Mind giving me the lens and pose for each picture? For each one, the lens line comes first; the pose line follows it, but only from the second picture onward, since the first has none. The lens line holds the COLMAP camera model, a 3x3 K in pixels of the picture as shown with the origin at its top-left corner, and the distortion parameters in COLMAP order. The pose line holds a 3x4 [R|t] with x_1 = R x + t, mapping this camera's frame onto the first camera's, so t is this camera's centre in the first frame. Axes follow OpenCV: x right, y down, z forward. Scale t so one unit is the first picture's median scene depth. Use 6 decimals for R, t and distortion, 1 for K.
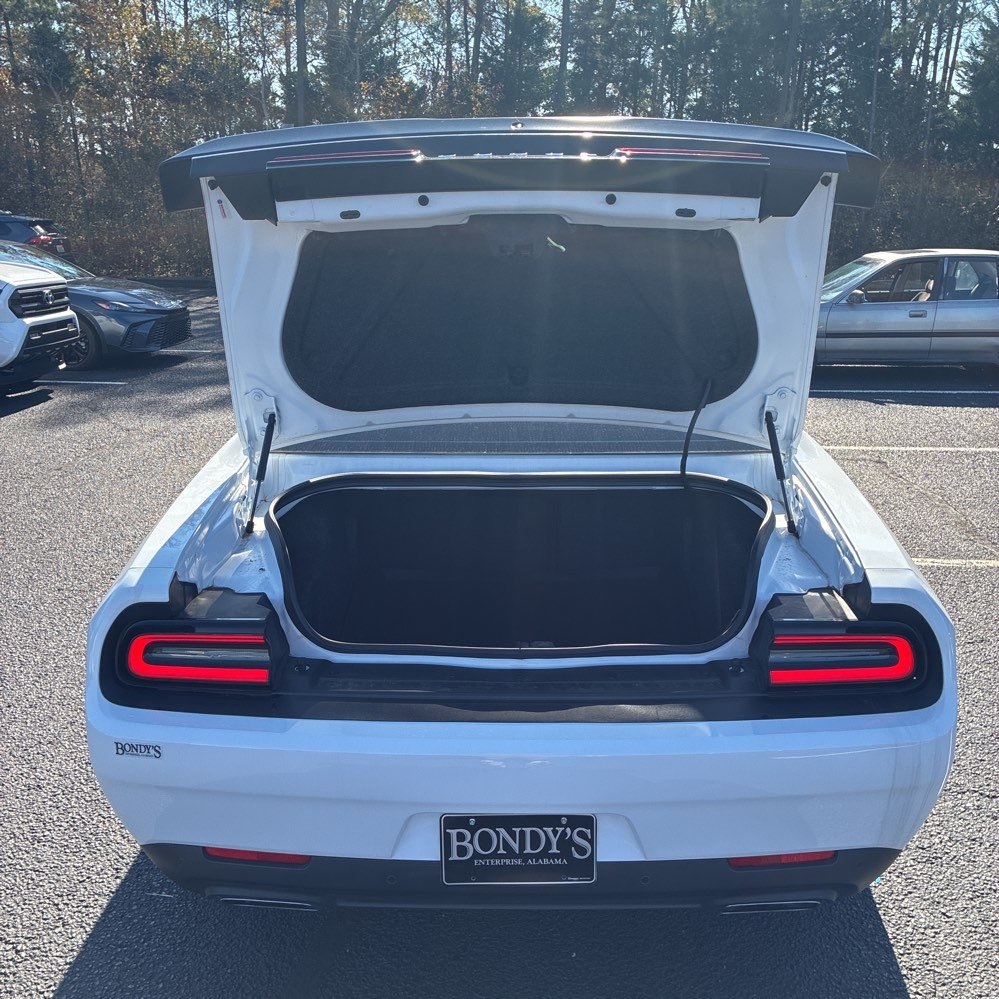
lens RADIAL K [[997.1, 0, 499.5], [0, 997.1, 499.5], [0, 0, 1]] dist [0.034281, -0.036099]
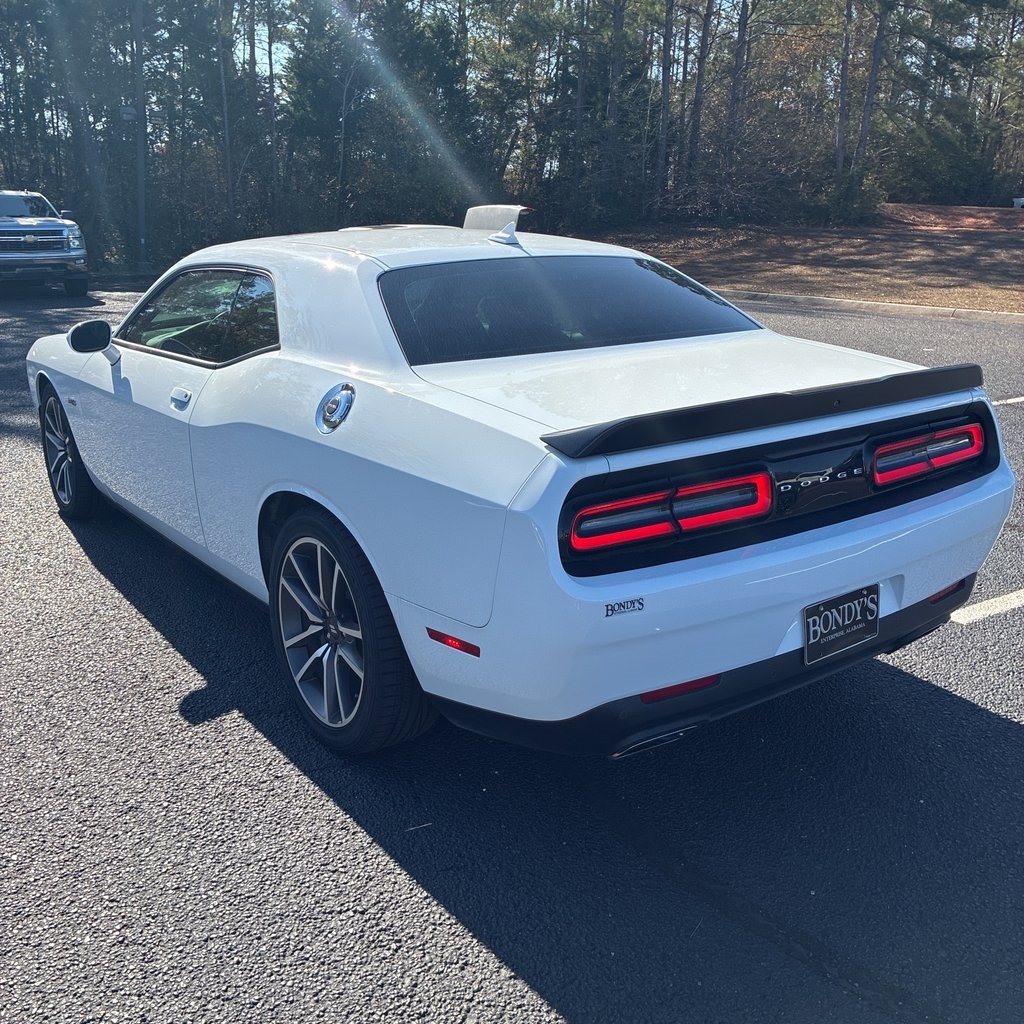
lens RADIAL K [[1024.0, 0, 503.6], [0, 1024.0, 509.1], [0, 0, 1]] dist [0.021770, -0.010363]
pose [[0.794074, -0.158403, 0.586818, -0.270687], [0.160238, 0.985847, 0.049284, 0.017809], [-0.586320, 0.054896, 0.808218, 0.045472]]
